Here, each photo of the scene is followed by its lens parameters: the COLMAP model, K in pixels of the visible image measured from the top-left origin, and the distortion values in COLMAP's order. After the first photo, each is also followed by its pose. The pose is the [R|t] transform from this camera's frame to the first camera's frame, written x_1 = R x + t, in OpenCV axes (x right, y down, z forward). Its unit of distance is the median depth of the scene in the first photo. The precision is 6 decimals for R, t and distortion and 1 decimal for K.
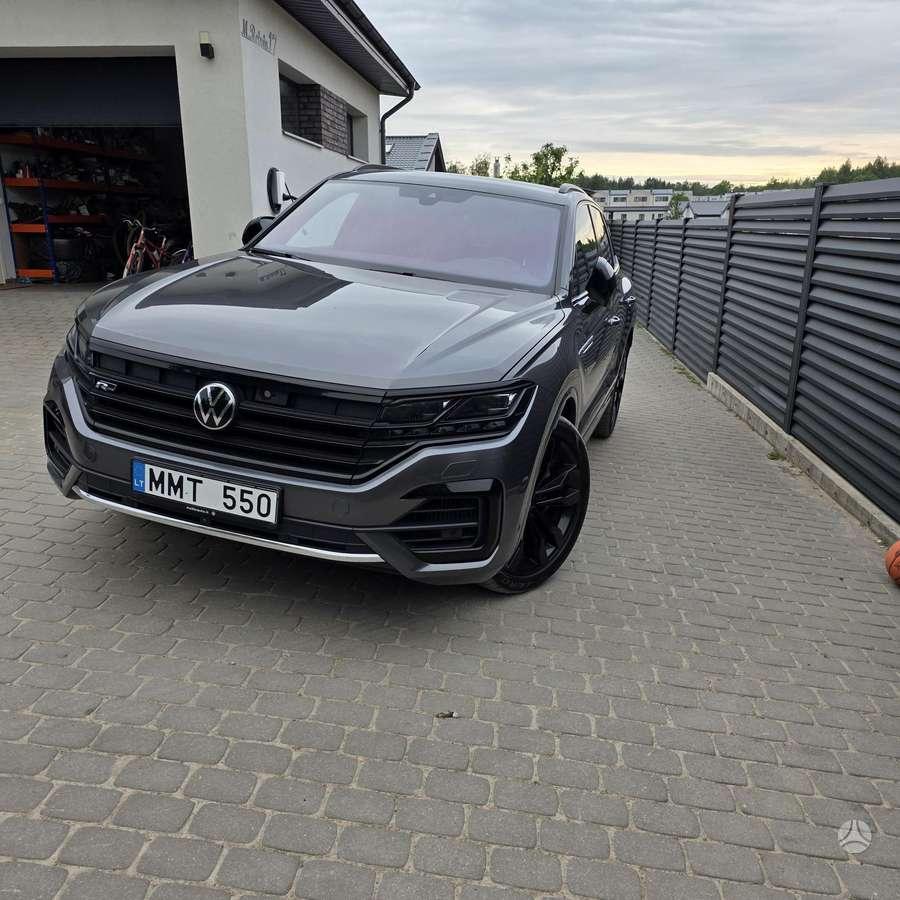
lens RADIAL K [[807.6, 0, 446.1], [0, 807.6, 429.6], [0, 0, 1]] dist [0.114428, -0.145408]
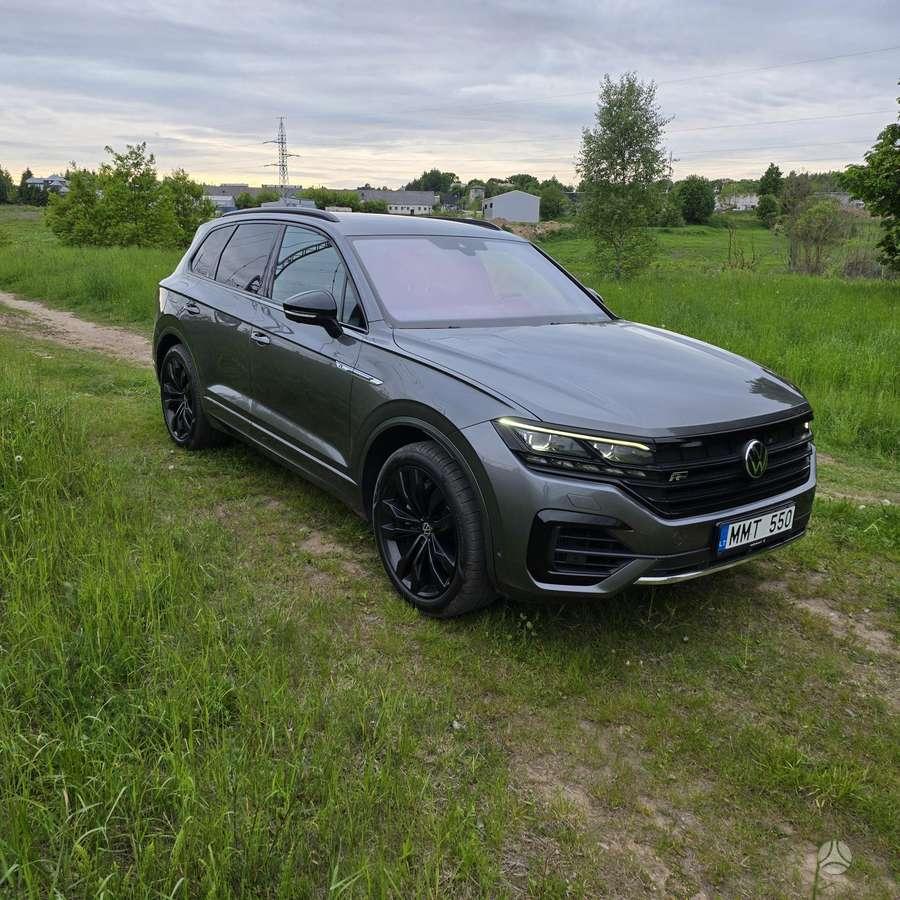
lens RADIAL K [[807.6, 0, 446.1], [0, 807.6, 429.6], [0, 0, 1]] dist [0.114428, -0.145408]
pose [[0.572730, -0.276563, 0.771682, -1.477758], [0.226609, 0.958101, 0.175187, -0.390564], [-0.787799, 0.074535, 0.611405, 0.589171]]
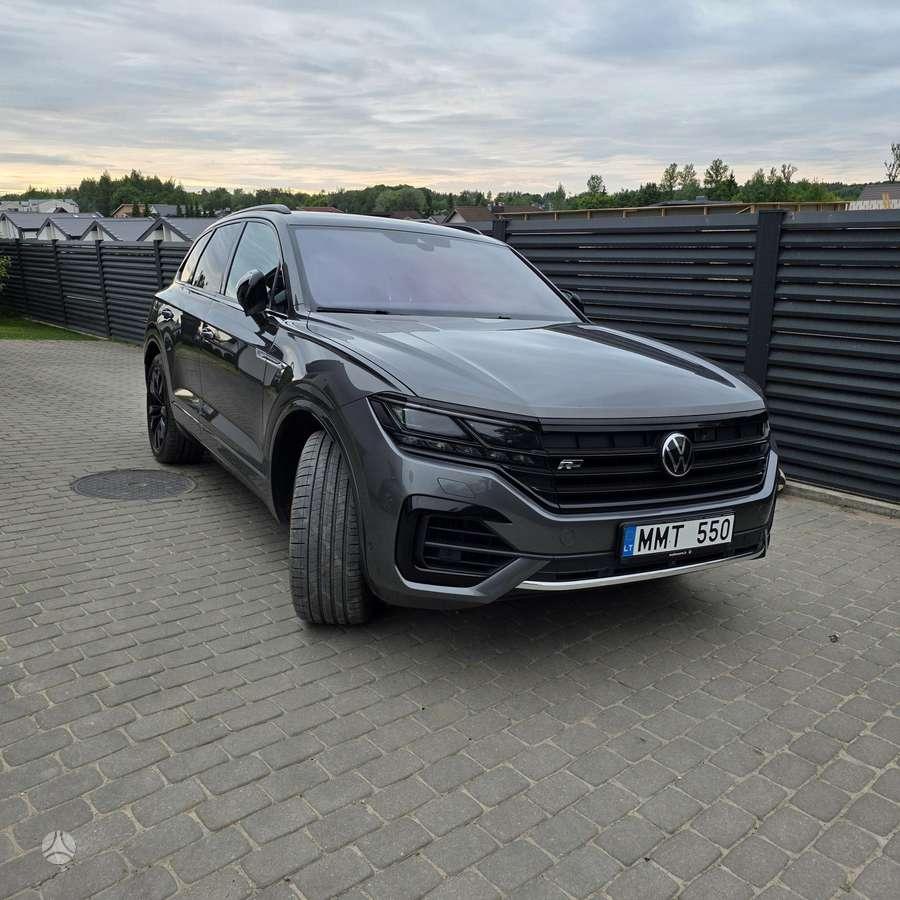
lens RADIAL K [[807.6, 0, 446.1], [0, 807.6, 429.6], [0, 0, 1]] dist [0.114428, -0.145408]
pose [[0.671358, -0.199200, 0.713861, -1.226808], [0.206089, 0.975391, 0.078360, -0.204503], [-0.711903, 0.094511, 0.695889, 0.452369]]
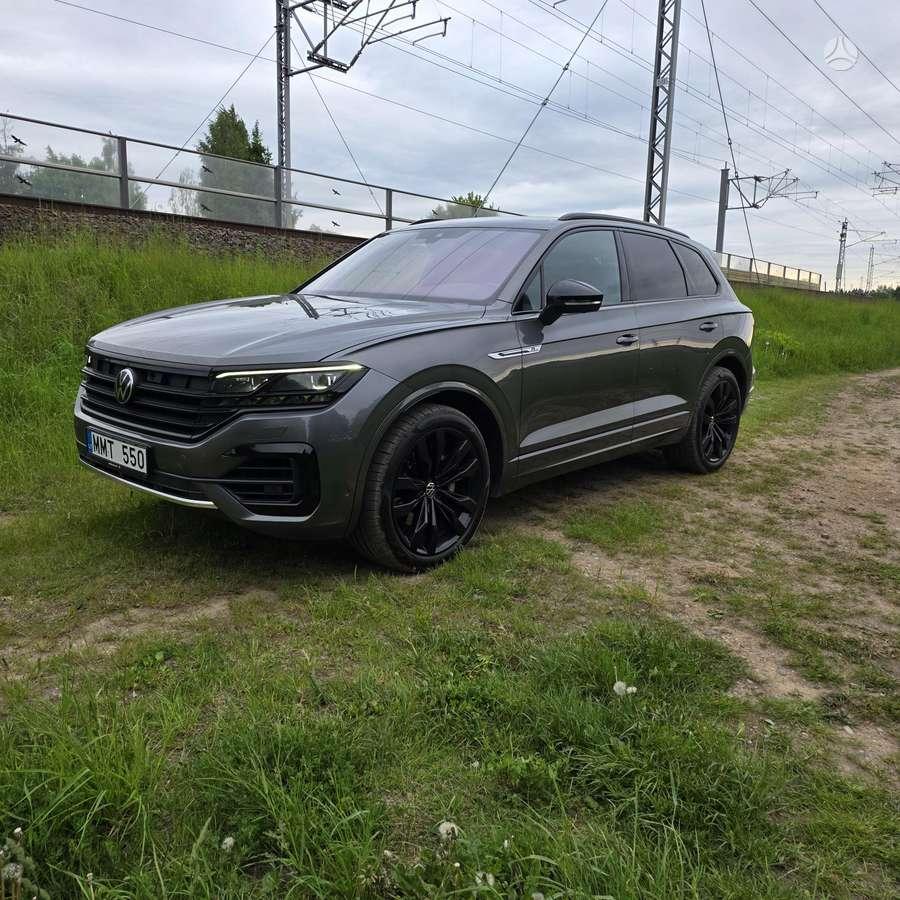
lens RADIAL K [[807.6, 0, 446.1], [0, 807.6, 429.6], [0, 0, 1]] dist [0.114428, -0.145408]
pose [[0.901019, -0.007310, -0.433717, 0.753435], [-0.038623, 0.994535, -0.096999, 0.147993], [0.432056, 0.104150, 0.895813, 0.034099]]
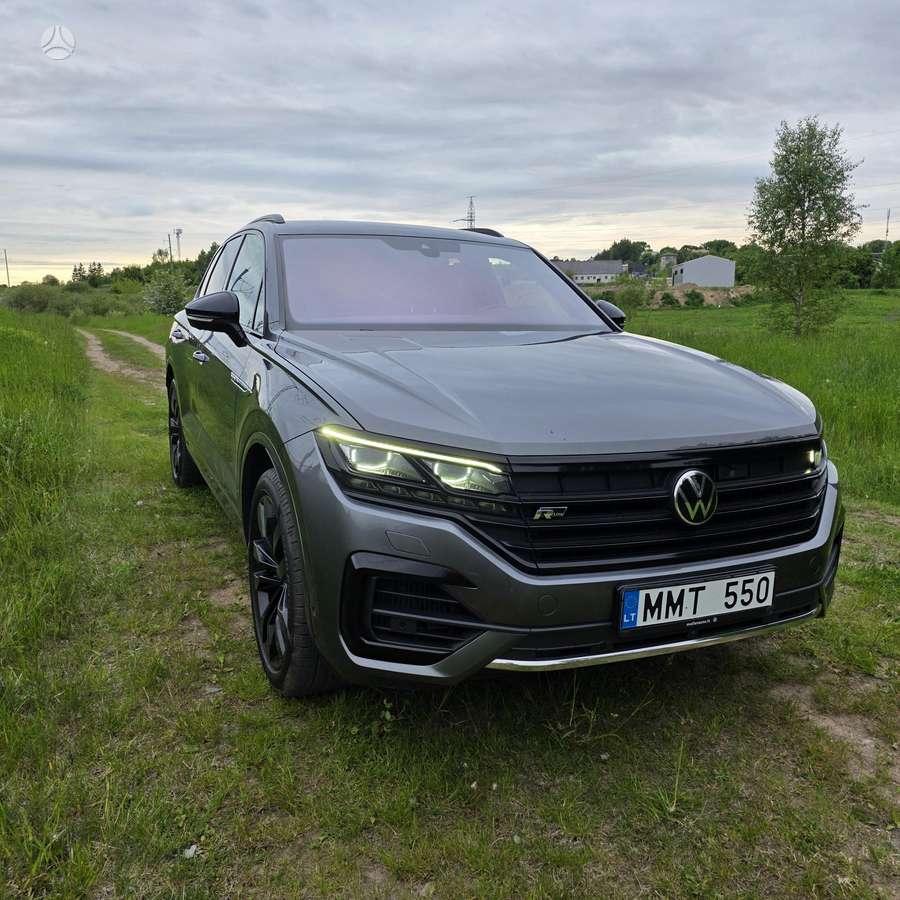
lens RADIAL K [[807.6, 0, 446.1], [0, 807.6, 429.6], [0, 0, 1]] dist [0.114428, -0.145408]
pose [[0.741721, -0.200393, 0.640072, -0.991927], [0.227397, 0.972935, 0.041096, -0.188863], [-0.630984, 0.115069, 0.767215, 0.485841]]
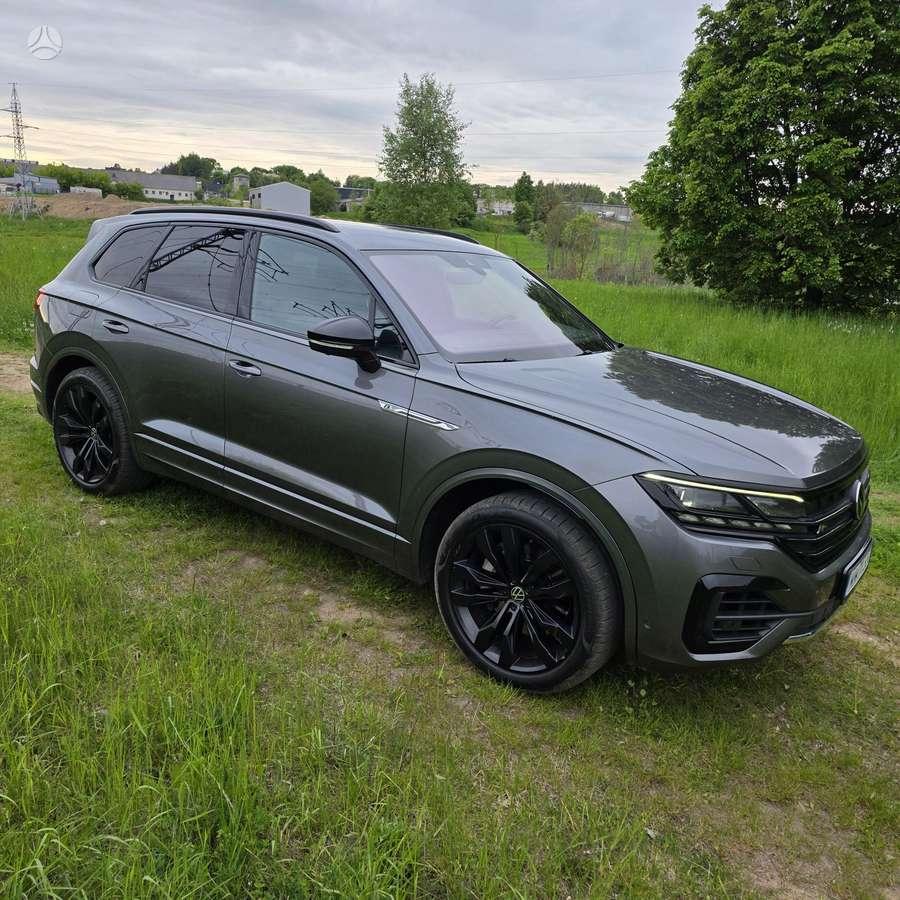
lens RADIAL K [[801.8, 0, 450.0], [0, 801.8, 450.0], [0, 0, 1]] dist [0.089184, -0.091648]
pose [[0.324995, -0.317747, 0.890738, -1.515714], [0.195258, 0.944118, 0.265547, -0.533038], [-0.925339, 0.087623, 0.368877, 1.086365]]
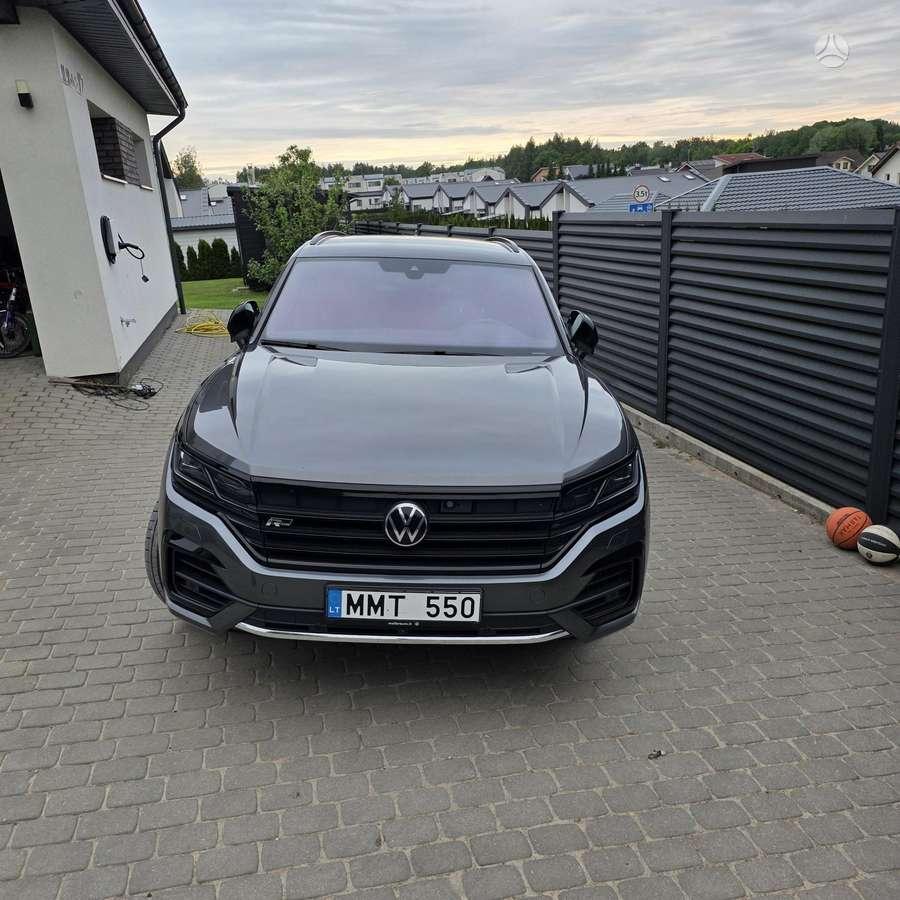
lens RADIAL K [[808.0, 0, 428.3], [0, 808.0, 426.0], [0, 0, 1]] dist [0.118789, -0.117769]
pose [[0.945966, -0.154019, 0.285352, -0.527213], [0.150821, 0.988000, 0.033290, -0.183709], [-0.287055, 0.011546, 0.957845, -0.028097]]
